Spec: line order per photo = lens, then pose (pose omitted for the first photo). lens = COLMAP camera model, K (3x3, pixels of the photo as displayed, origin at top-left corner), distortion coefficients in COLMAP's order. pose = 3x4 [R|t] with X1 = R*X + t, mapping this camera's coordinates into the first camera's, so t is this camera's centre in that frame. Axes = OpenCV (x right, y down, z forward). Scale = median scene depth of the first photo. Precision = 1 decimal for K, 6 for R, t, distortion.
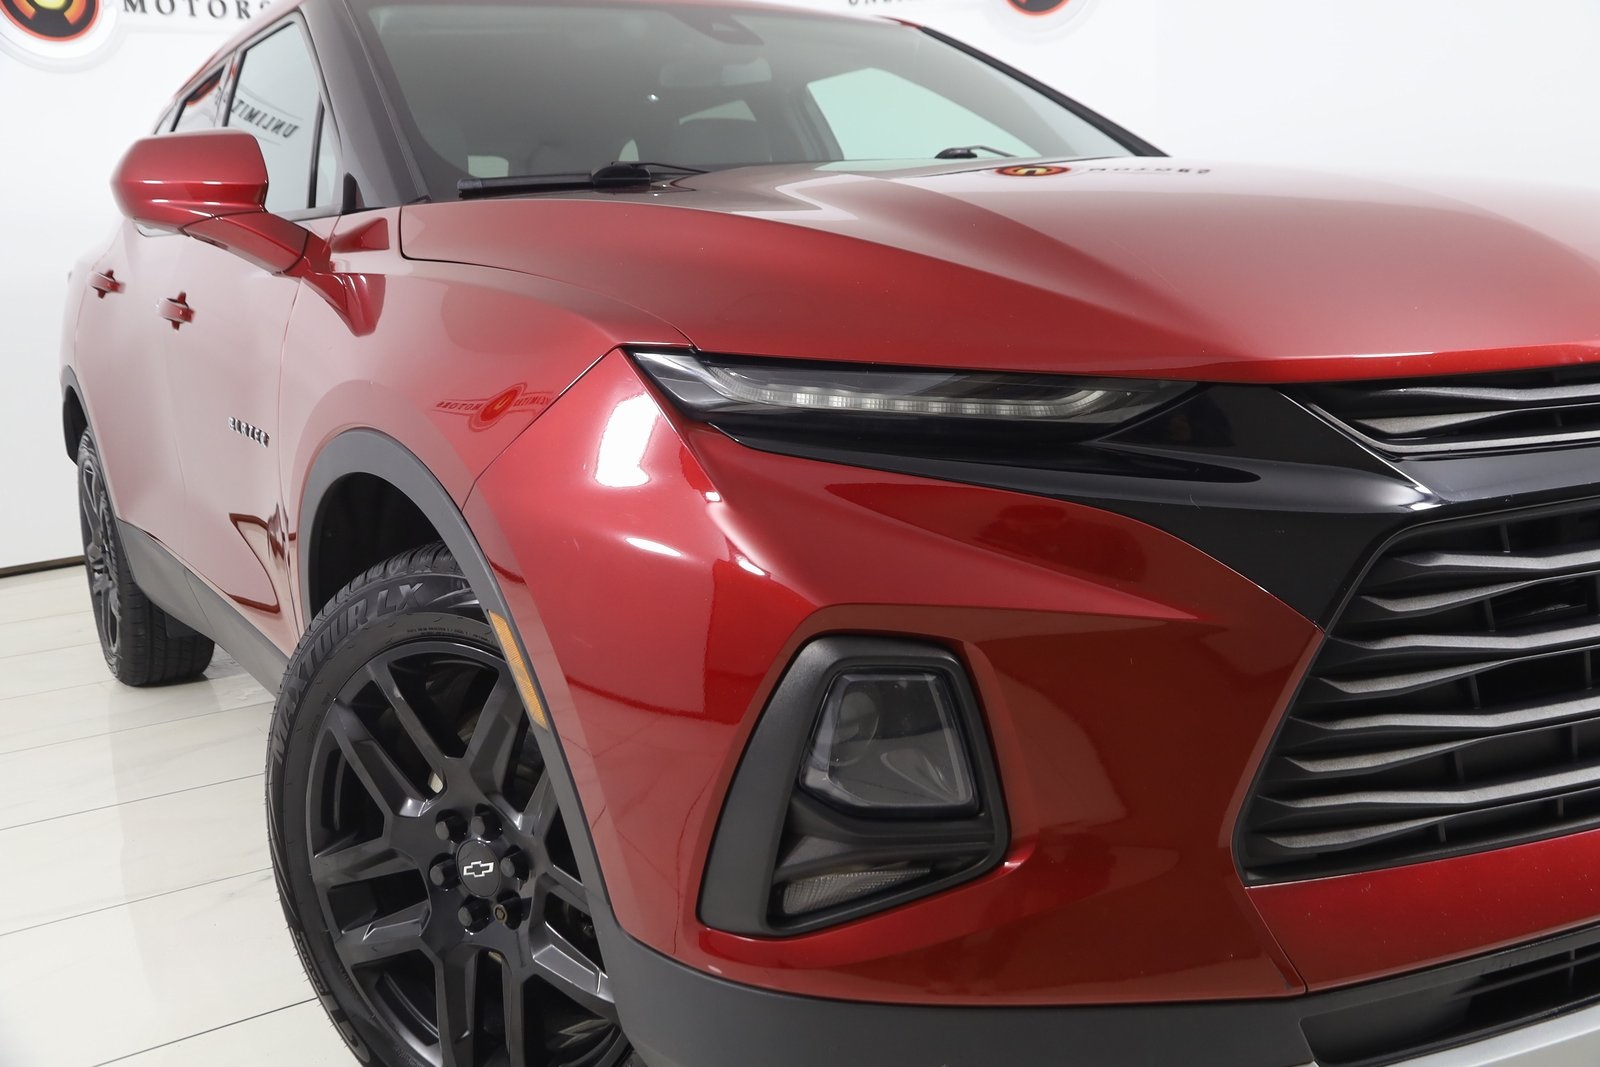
lens RADIAL K [[1502.1, 0, 804.7], [0, 1502.1, 526.2], [0, 0, 1]] dist [0.001240, 0.025286]
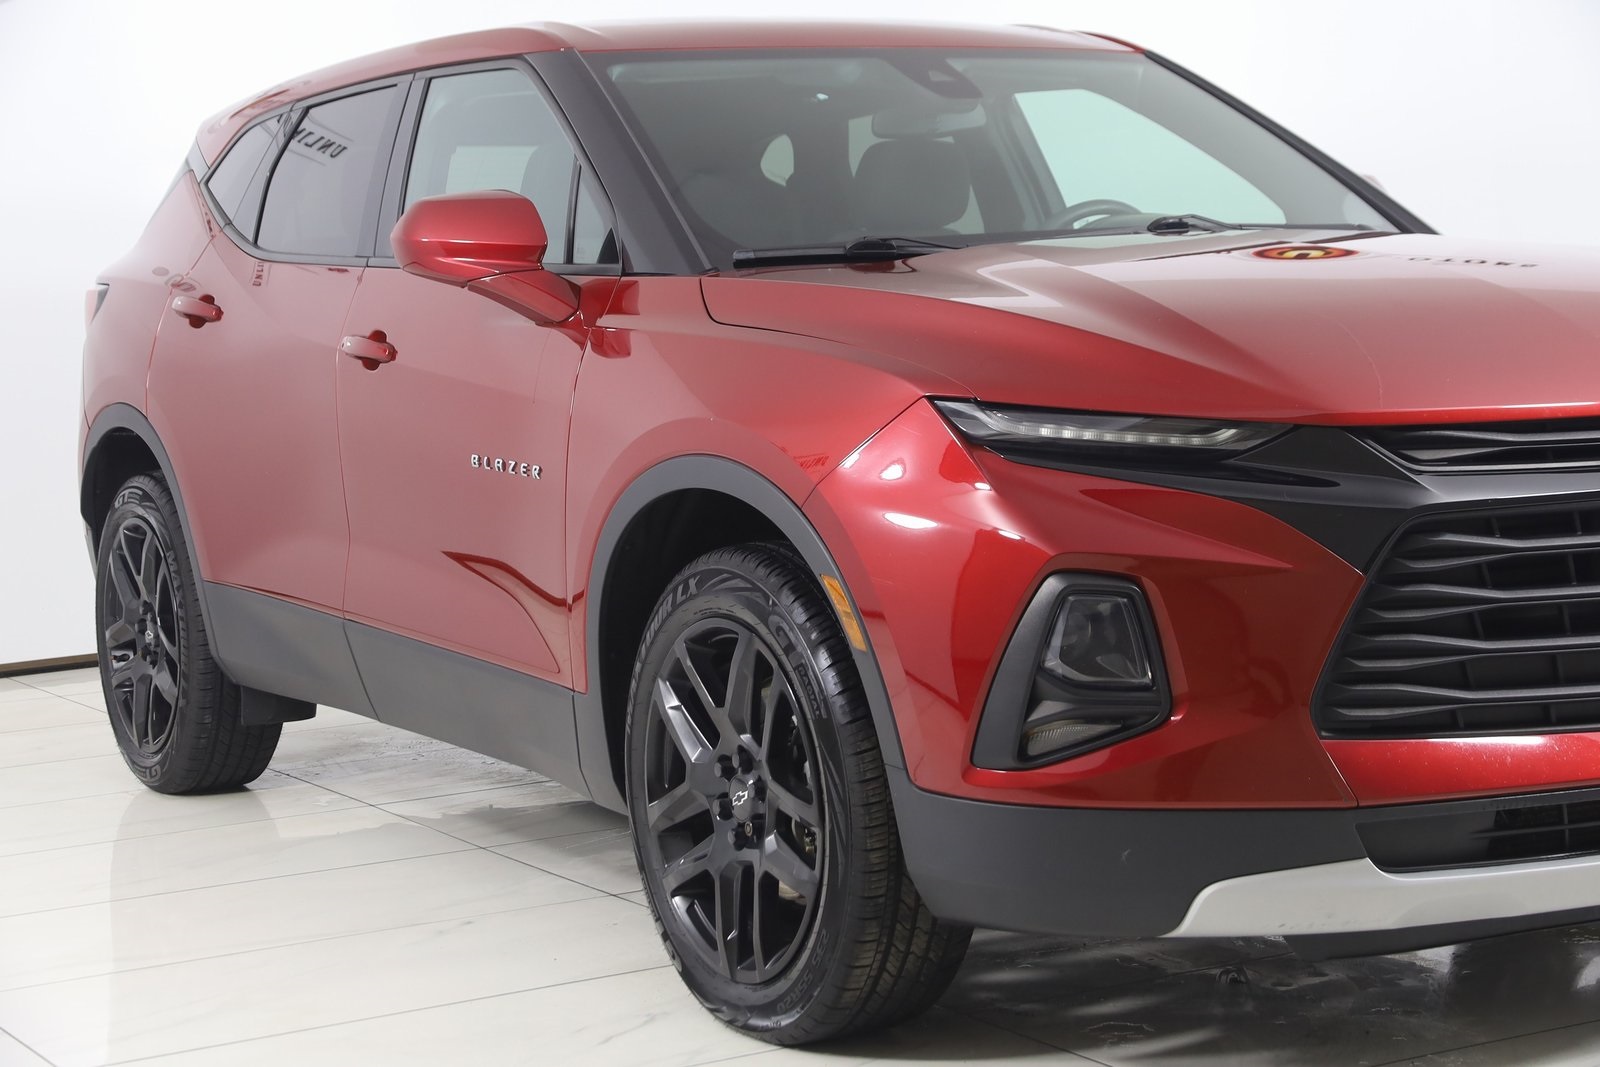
lens RADIAL K [[2918.9, 0, 801.2], [0, 2918.9, 538.4], [0, 0, 1]] dist [0.132635, 0.000000]
pose [[0.998680, 0.020717, -0.046995, -0.109109], [-0.024047, 0.997155, -0.071438, 0.249213], [0.045382, 0.072474, 0.996337, -2.030532]]
